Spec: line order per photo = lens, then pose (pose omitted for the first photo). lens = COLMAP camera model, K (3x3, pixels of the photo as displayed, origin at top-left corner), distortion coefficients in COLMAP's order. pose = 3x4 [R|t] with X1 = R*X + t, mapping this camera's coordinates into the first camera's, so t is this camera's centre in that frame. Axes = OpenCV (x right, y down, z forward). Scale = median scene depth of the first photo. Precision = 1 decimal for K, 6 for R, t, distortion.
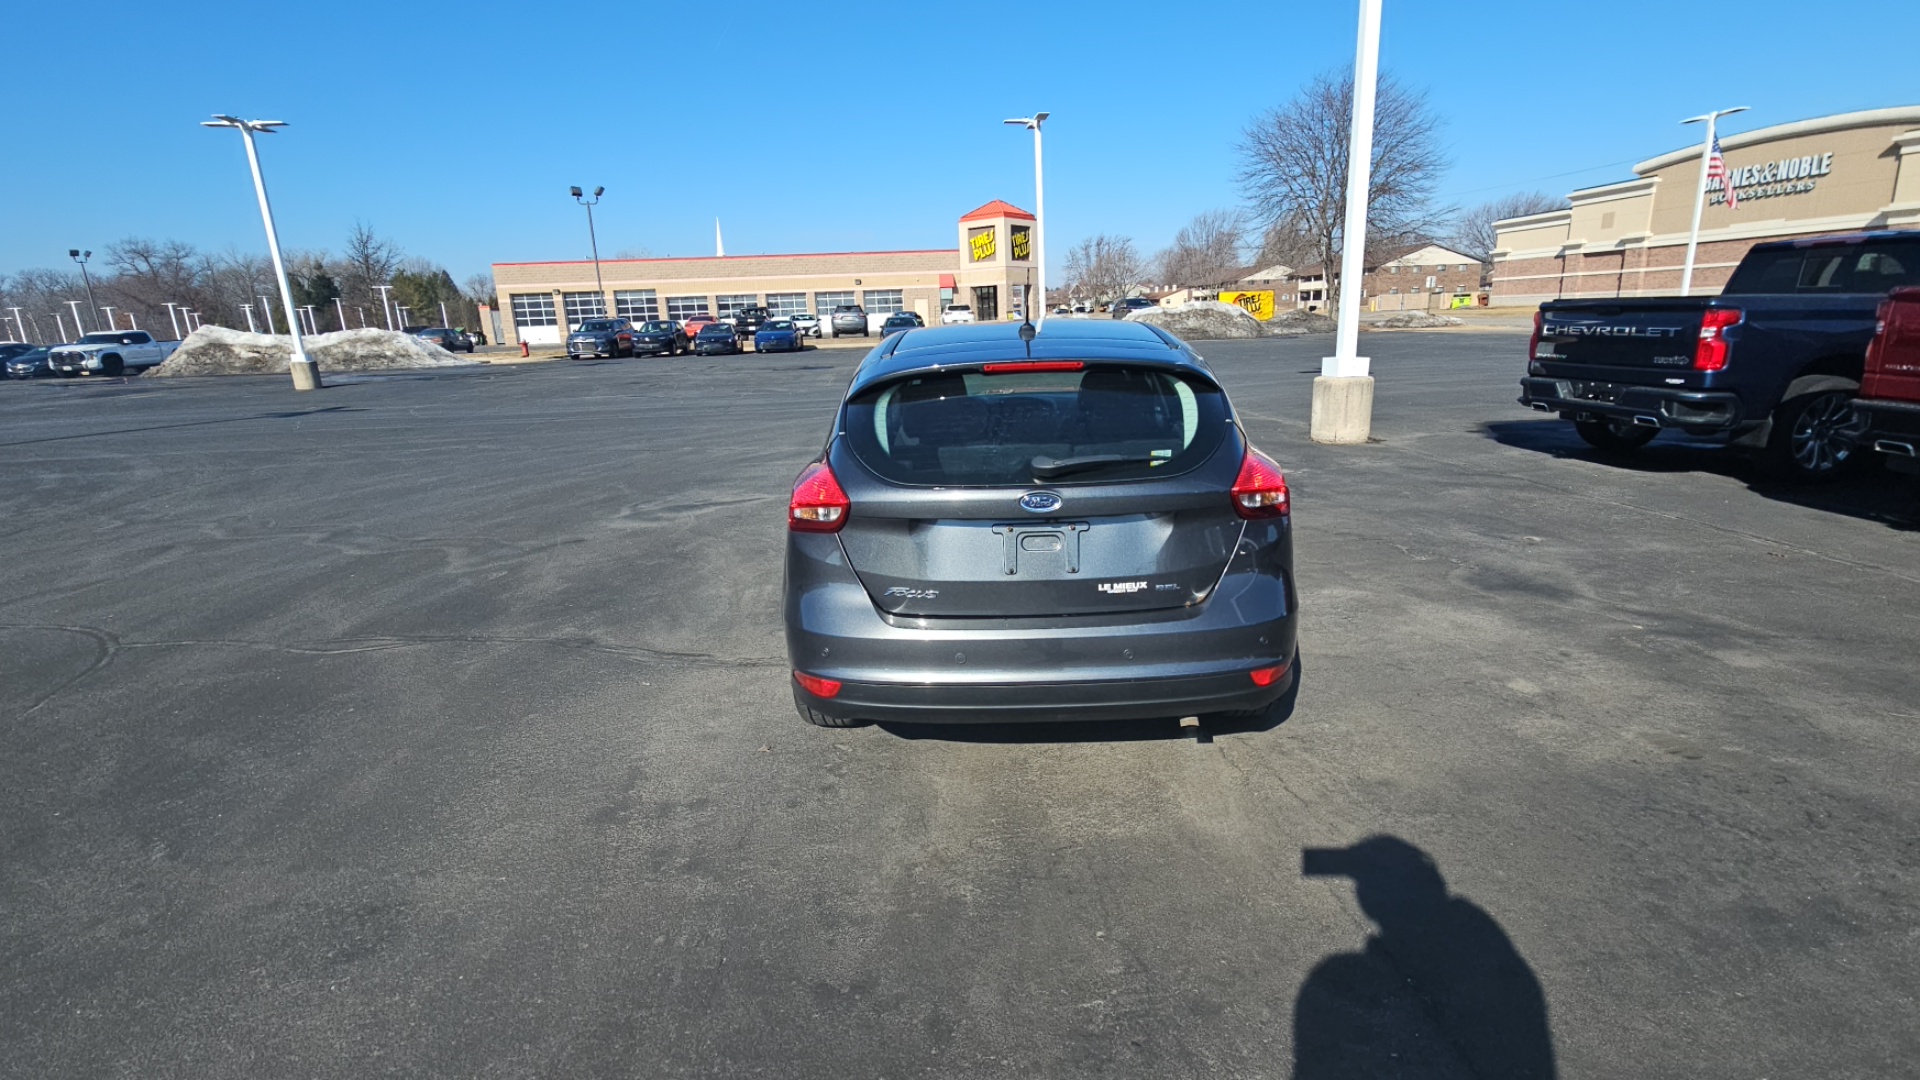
lens RADIAL K [[851.7, 0, 977.7], [0, 851.7, 544.3], [0, 0, 1]] dist [0.006309, -0.003738]
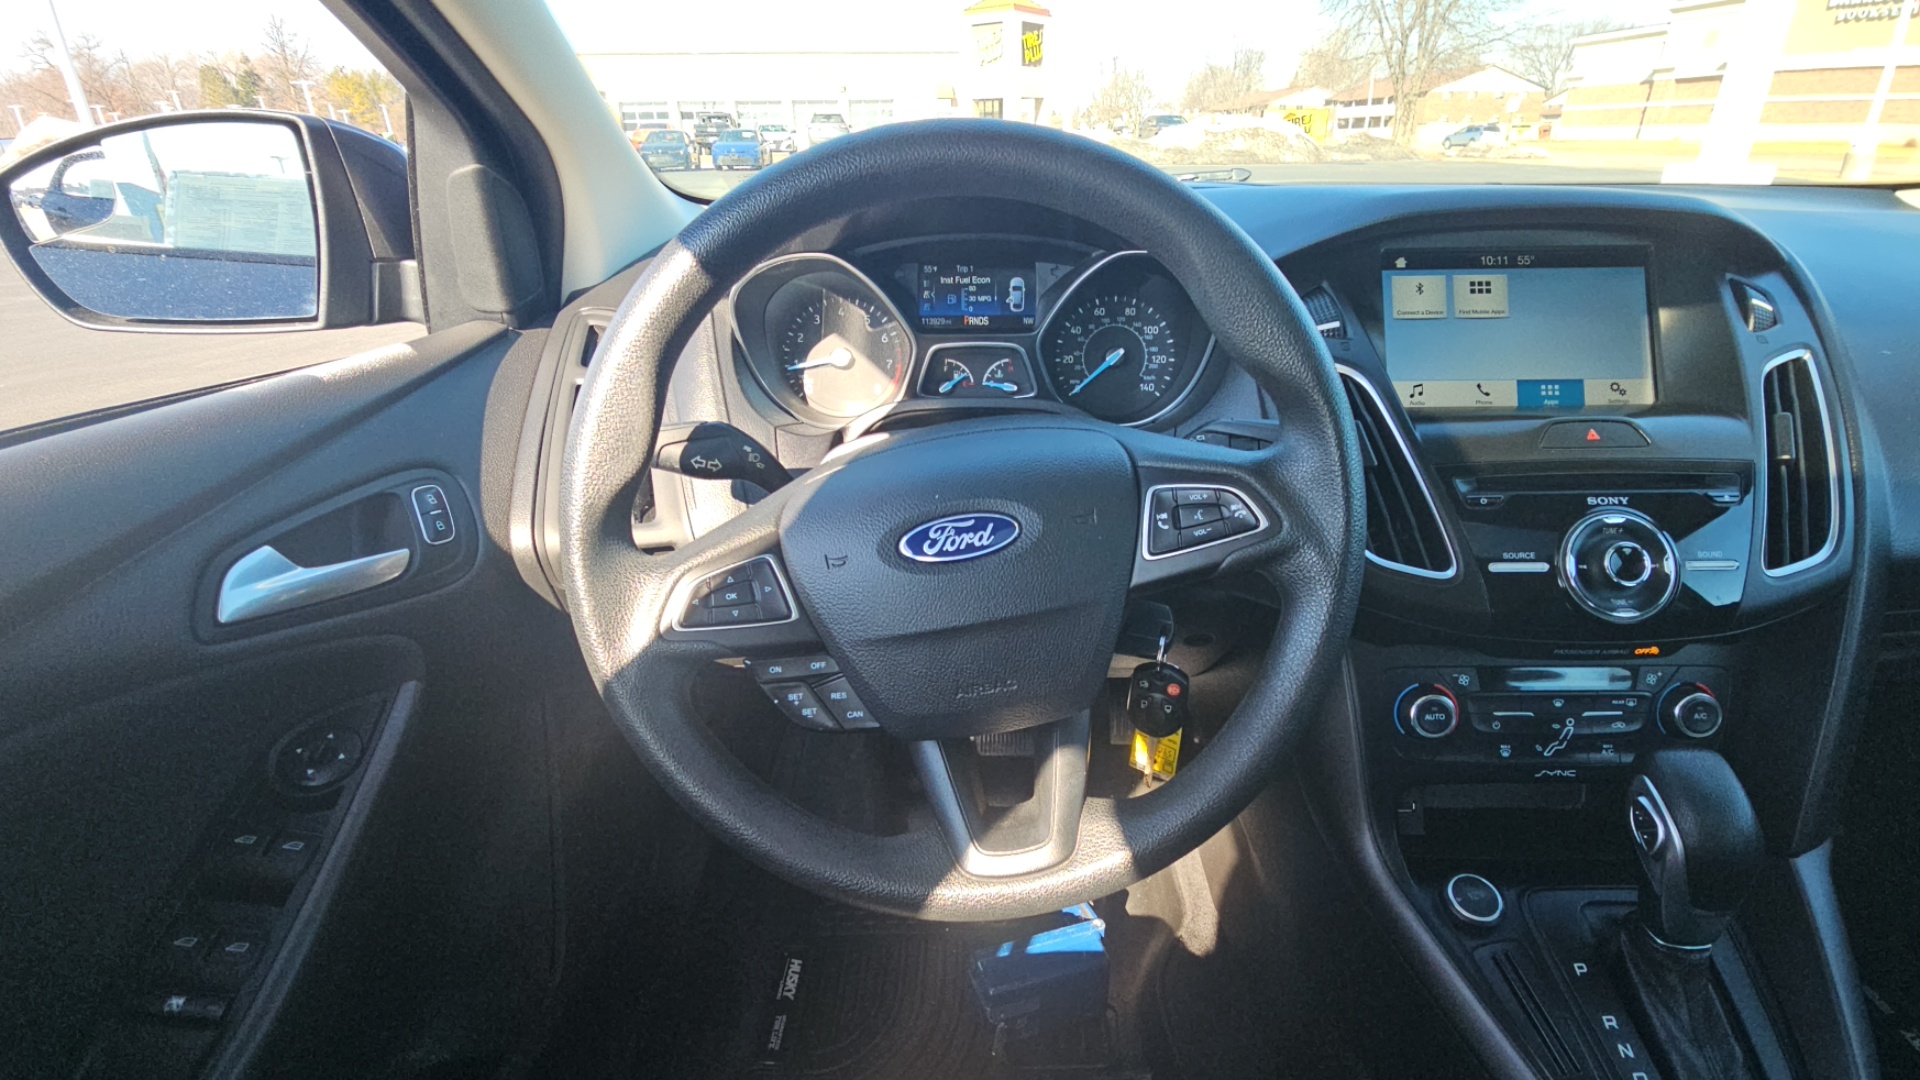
lens RADIAL K [[856.4, 0, 980.2], [0, 856.4, 544.7], [0, 0, 1]] dist [0.011106, -0.008136]
pose [[0.999683, 0.021998, 0.012230, -0.015600], [-0.023810, 0.984075, 0.176152, -0.106355], [-0.008160, -0.176387, 0.984287, 0.645666]]
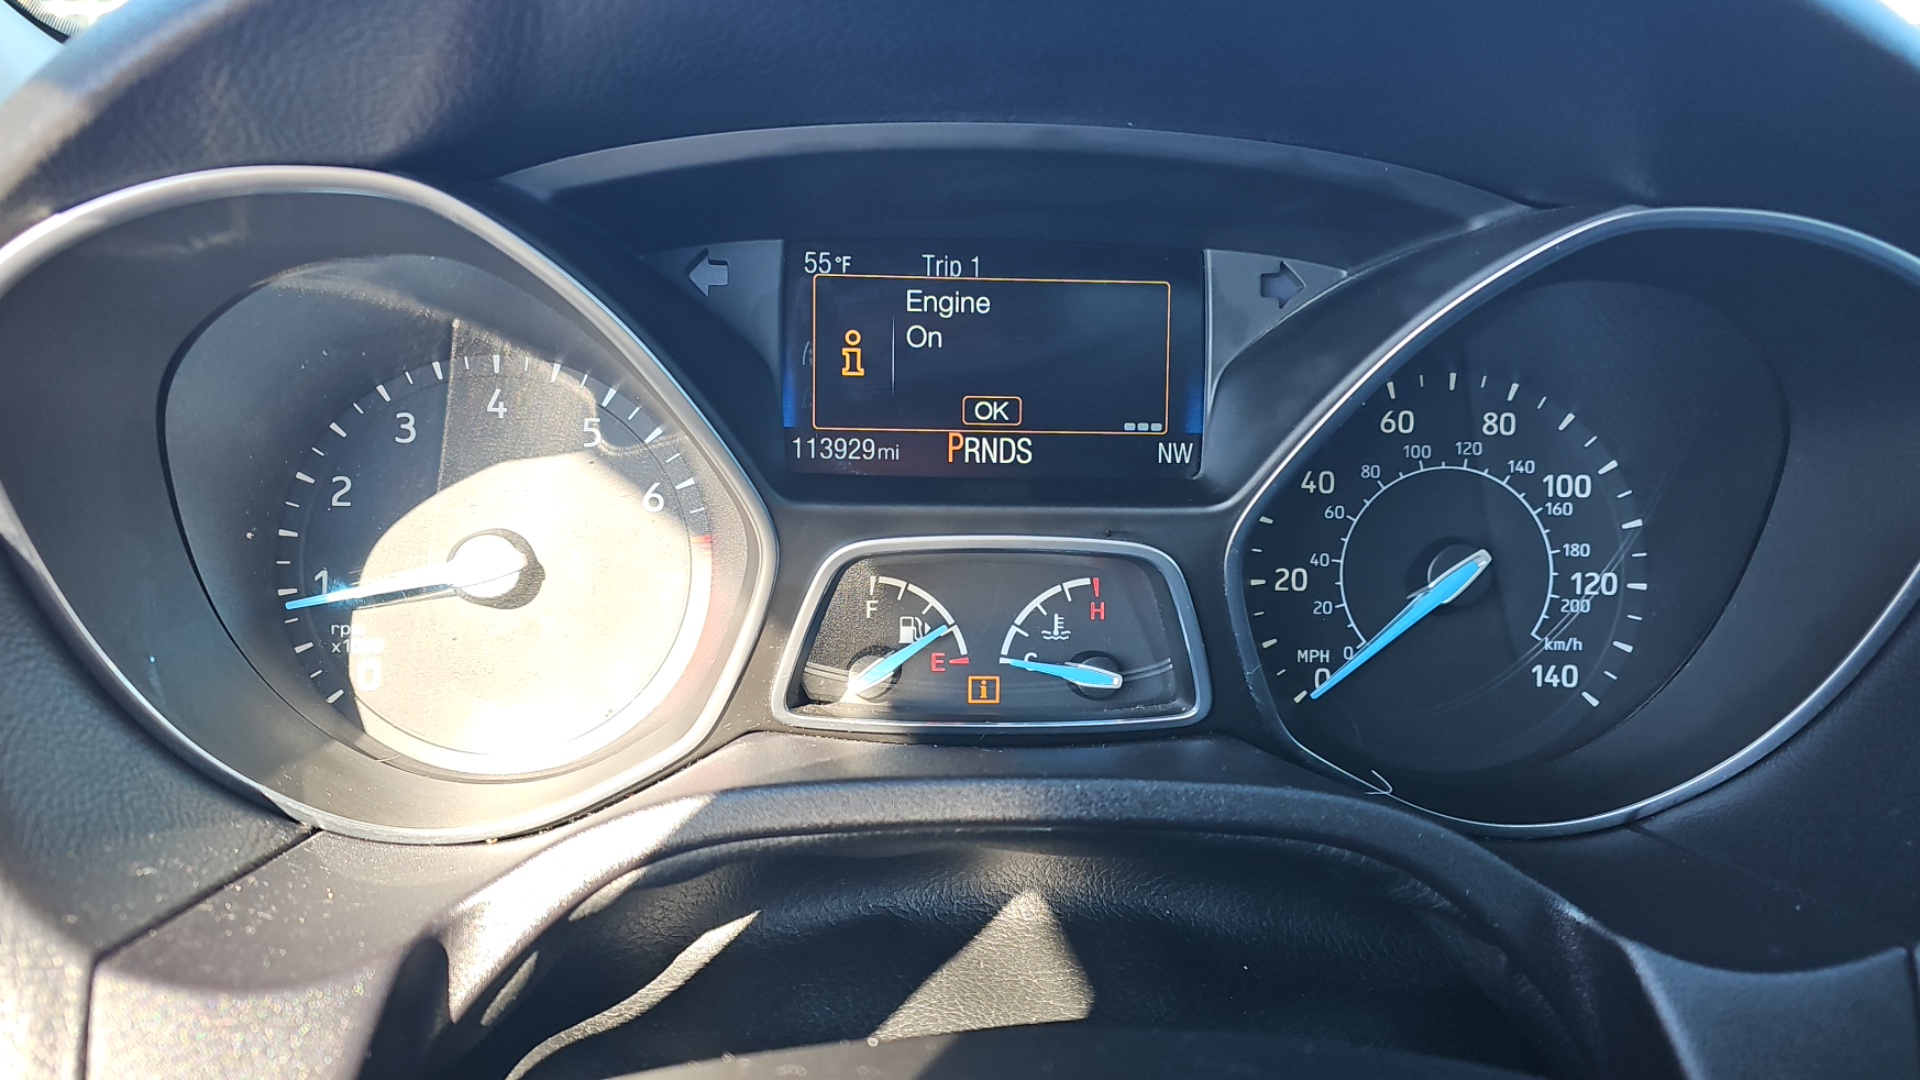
lens RADIAL K [[1470.4, 0, 952.7], [0, 1470.4, 546.1], [0, 0, 1]] dist [0.087234, -0.182343]
pose [[0.994697, 0.034052, 0.097043, -0.021007], [-0.036903, 0.998934, 0.027738, -0.112515], [-0.095995, -0.031172, 0.994894, 0.700274]]
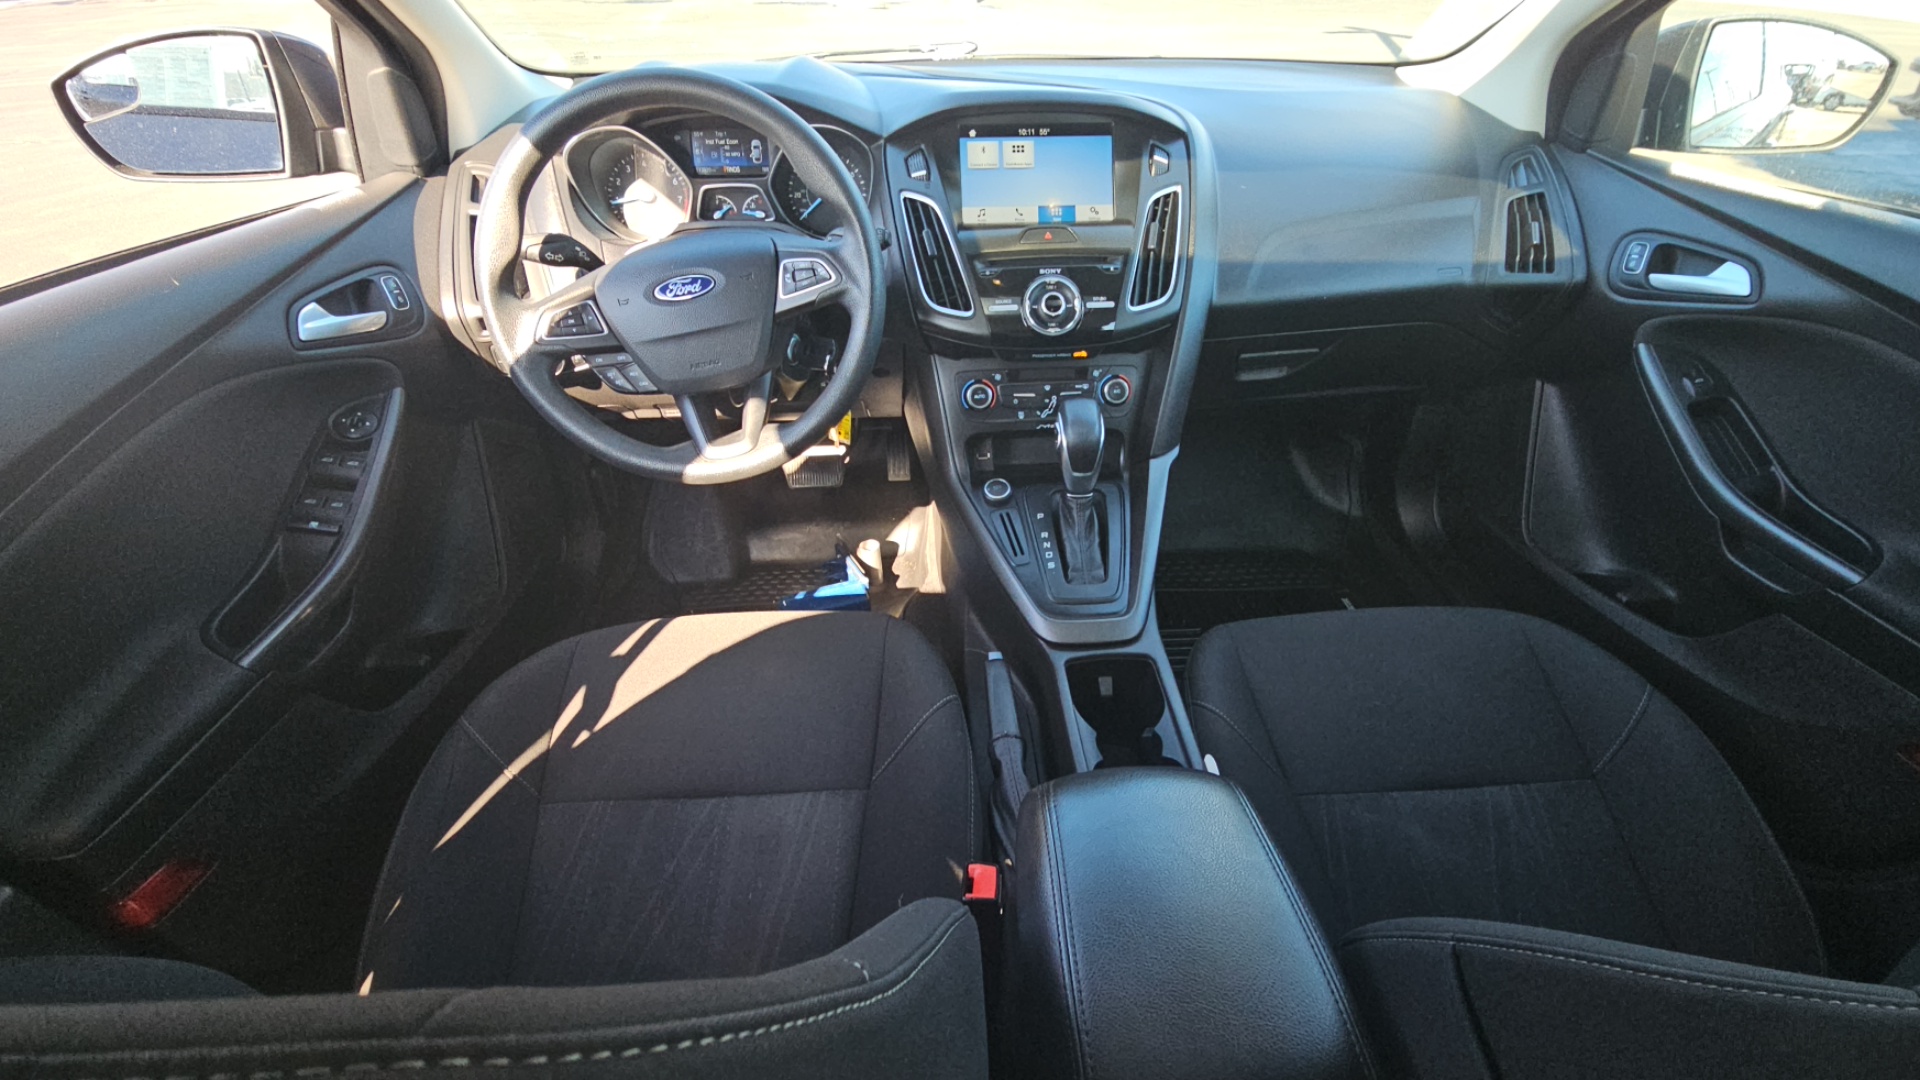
lens RADIAL K [[851.7, 0, 977.7], [0, 851.7, 544.3], [0, 0, 1]] dist [0.006309, -0.003738]
pose [[0.994287, -0.025006, 0.103769, 0.010804], [-0.011960, 0.939953, 0.341095, -0.103854], [-0.106067, -0.340388, 0.934284, 0.577054]]
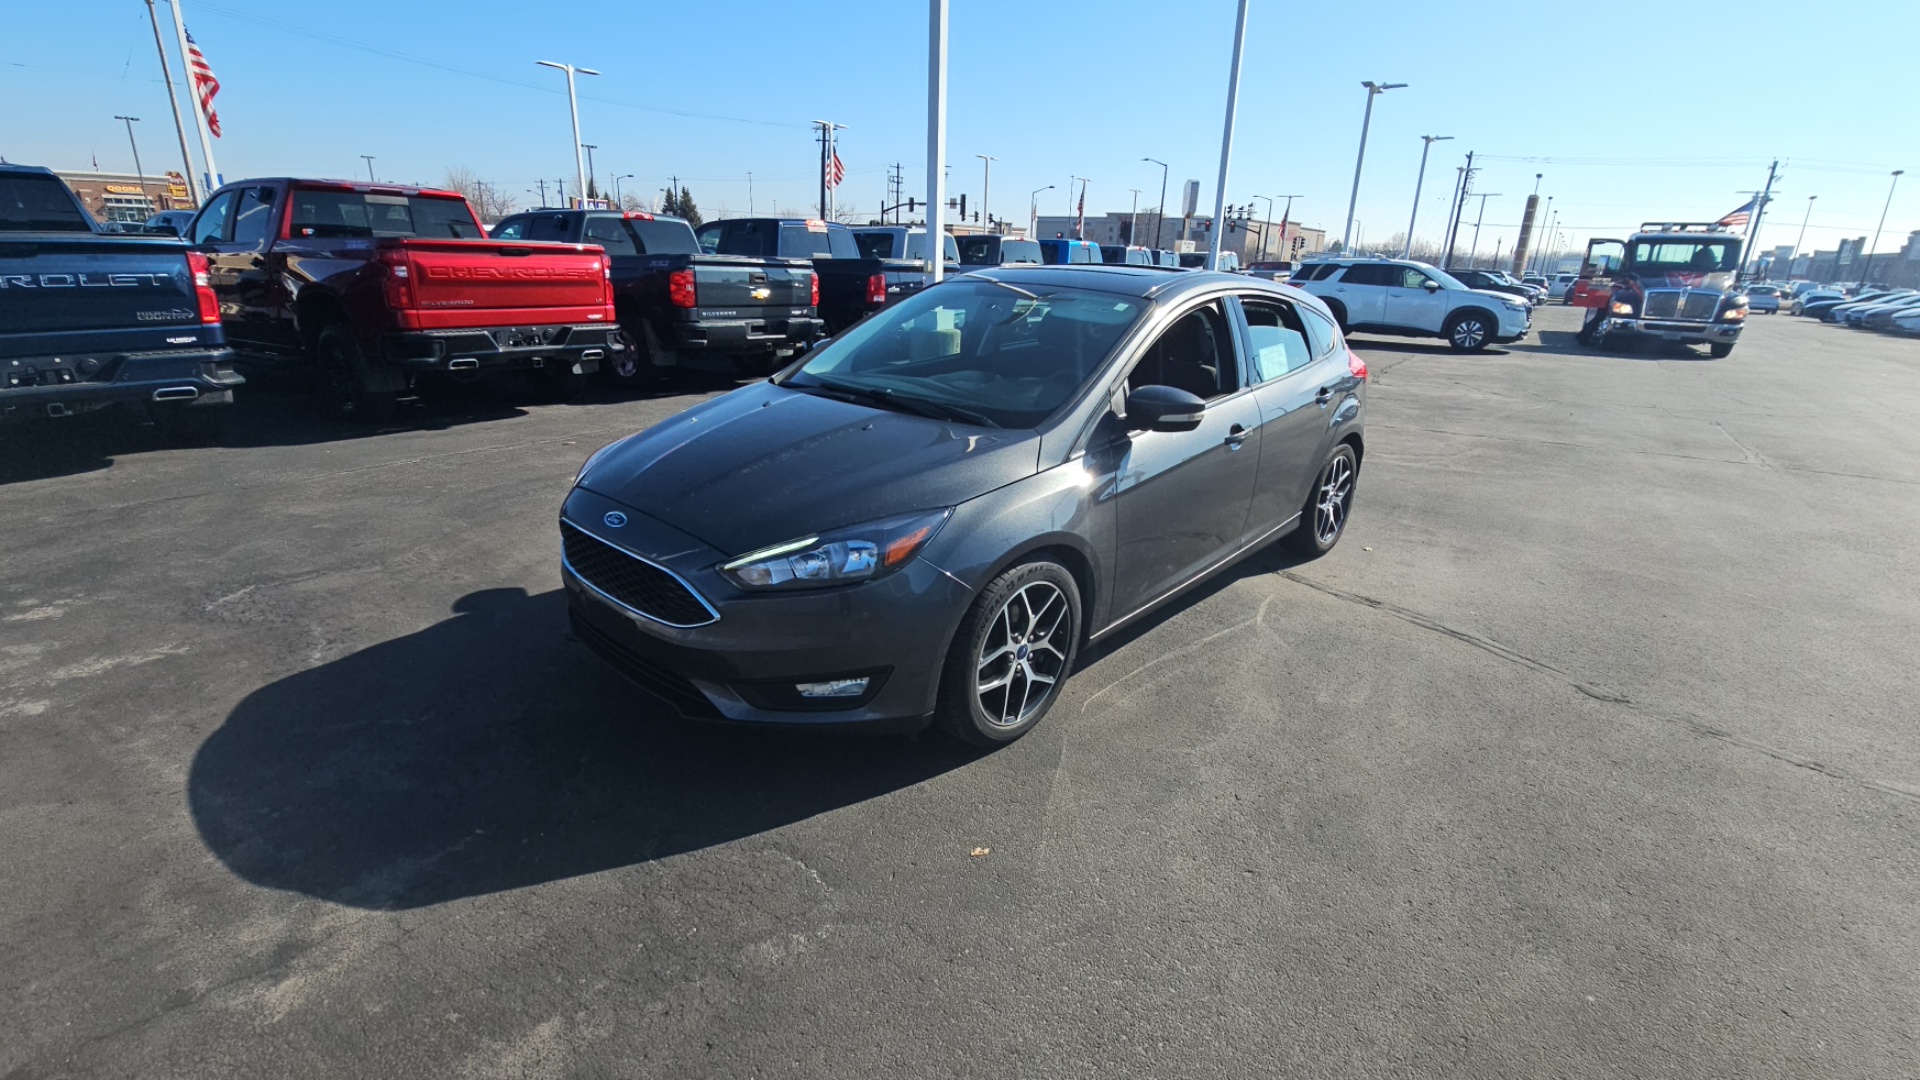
lens RADIAL K [[856.4, 0, 980.2], [0, 856.4, 544.7], [0, 0, 1]] dist [0.011106, -0.008136]
pose [[-0.763174, -0.198227, 0.615038, -0.312026], [0.162021, 0.862684, 0.479088, -0.290511], [-0.625551, 0.465277, -0.626261, 1.120435]]
